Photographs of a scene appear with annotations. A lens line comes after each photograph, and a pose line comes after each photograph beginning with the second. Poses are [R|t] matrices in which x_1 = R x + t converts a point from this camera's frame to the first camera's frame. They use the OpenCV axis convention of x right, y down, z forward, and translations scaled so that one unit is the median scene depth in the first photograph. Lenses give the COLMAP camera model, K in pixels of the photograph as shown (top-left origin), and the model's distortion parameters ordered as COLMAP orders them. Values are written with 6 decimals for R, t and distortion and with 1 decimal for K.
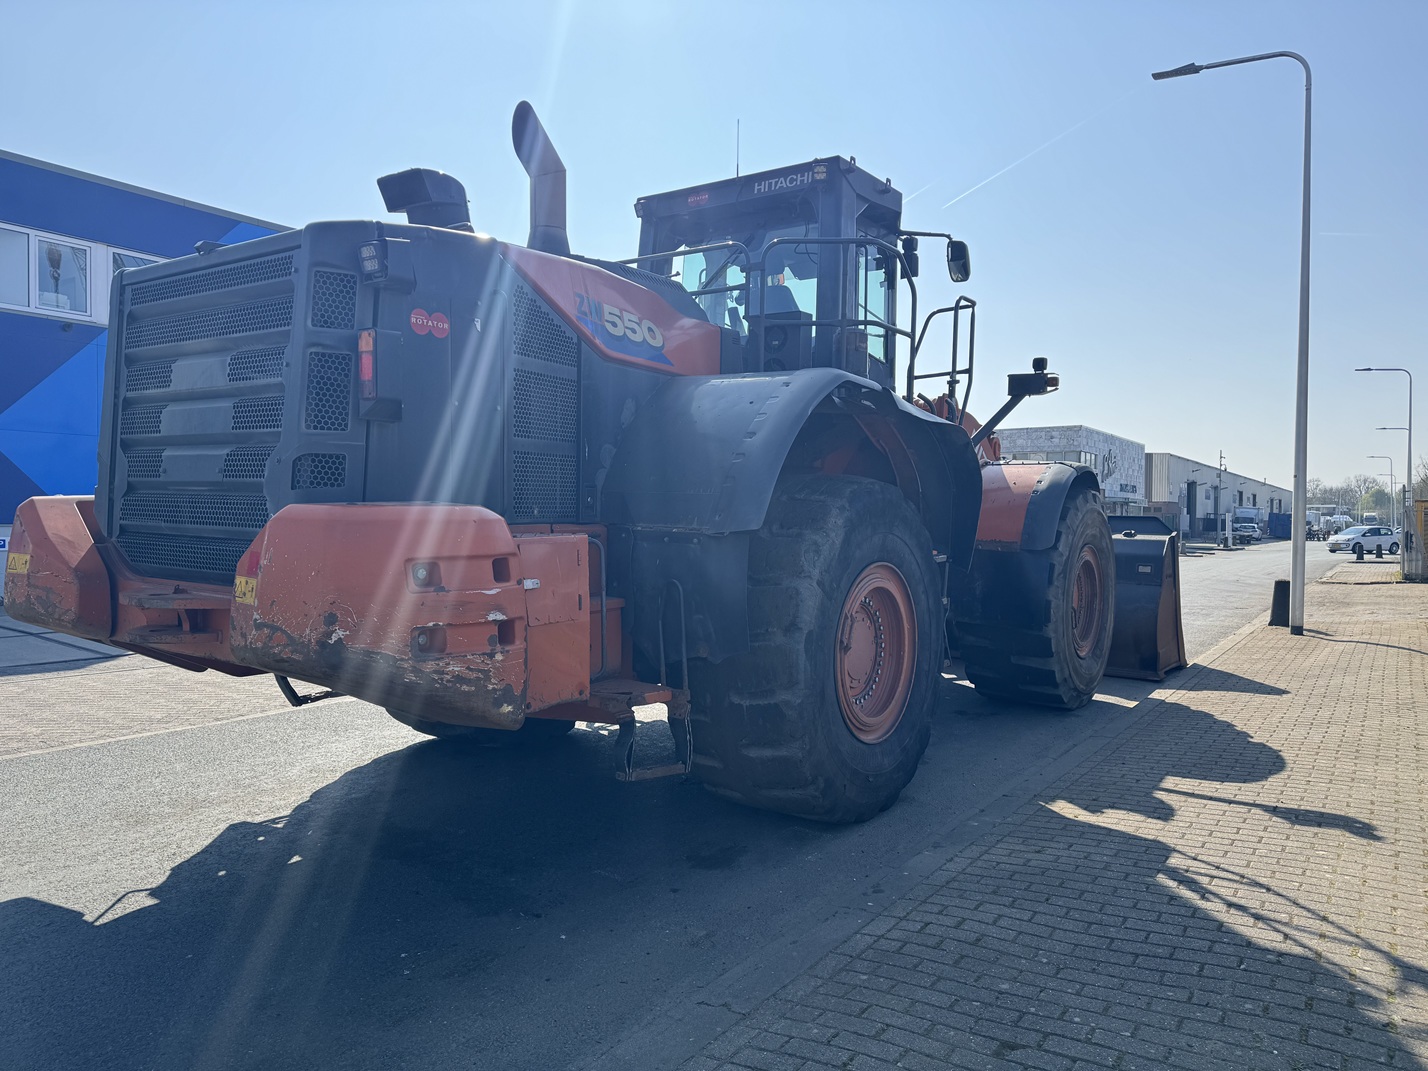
lens RADIAL K [[1010.9, 0, 712.3], [0, 1010.9, 575.5], [0, 0, 1]] dist [0.016031, -0.000320]
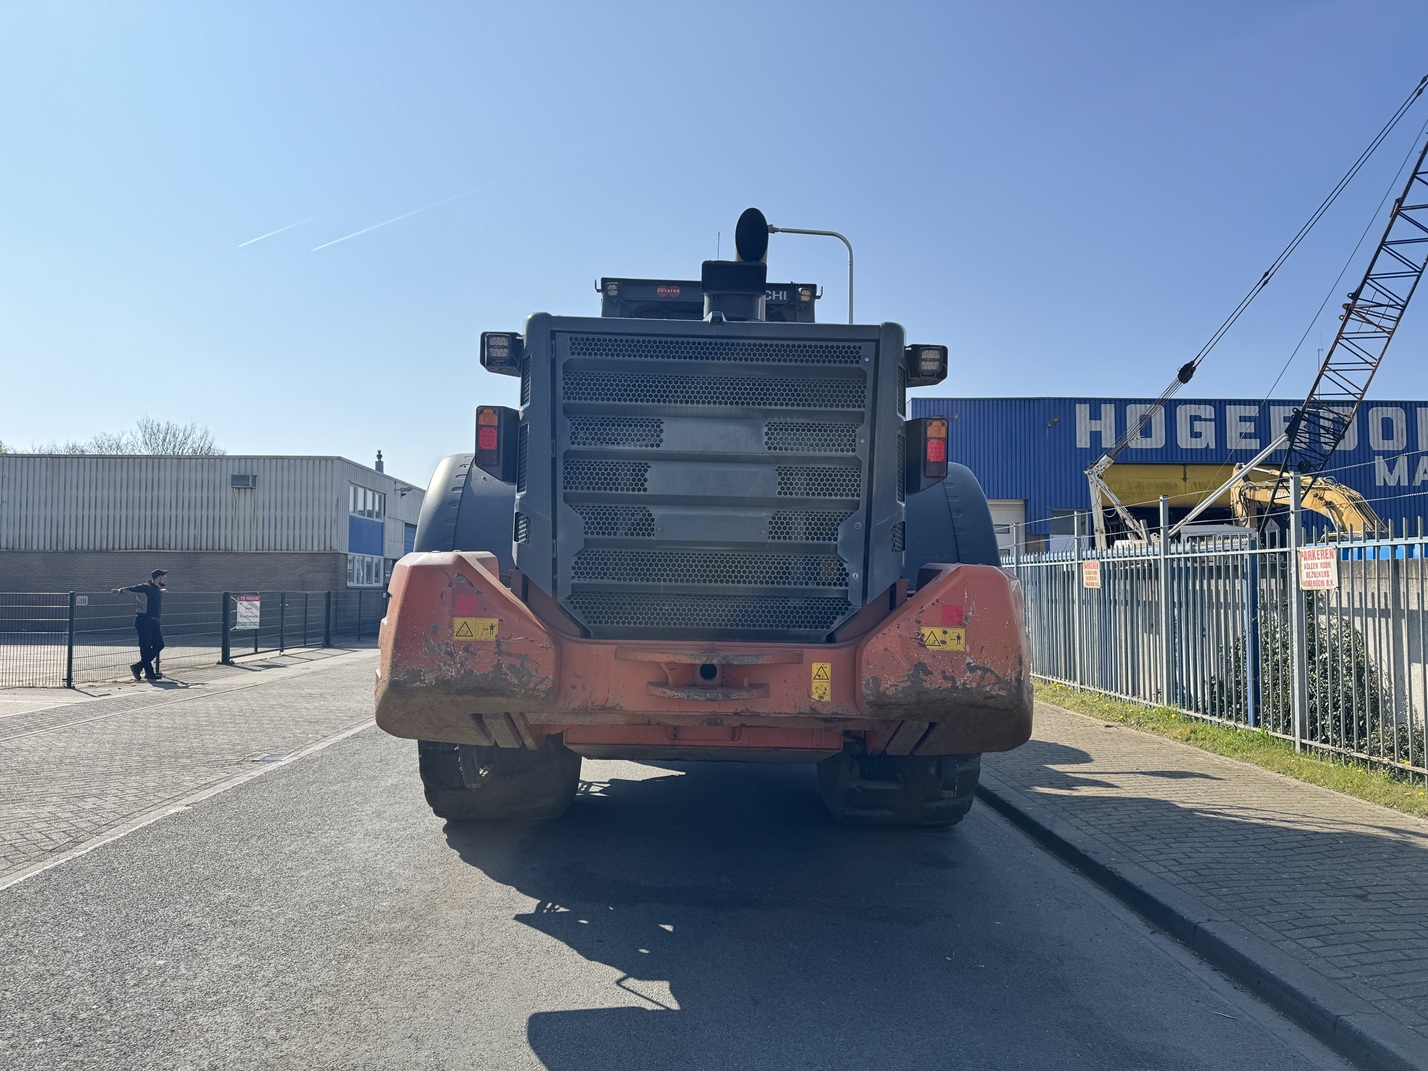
lens RADIAL K [[1023.2, 0, 714.4], [0, 1023.2, 539.9], [0, 0, 1]] dist [0.048730, -0.062755]
pose [[0.795426, 0.023841, 0.605581, -1.101569], [0.034495, 0.995825, -0.084513, -0.006710], [-0.605068, 0.088113, 0.791283, 0.177496]]
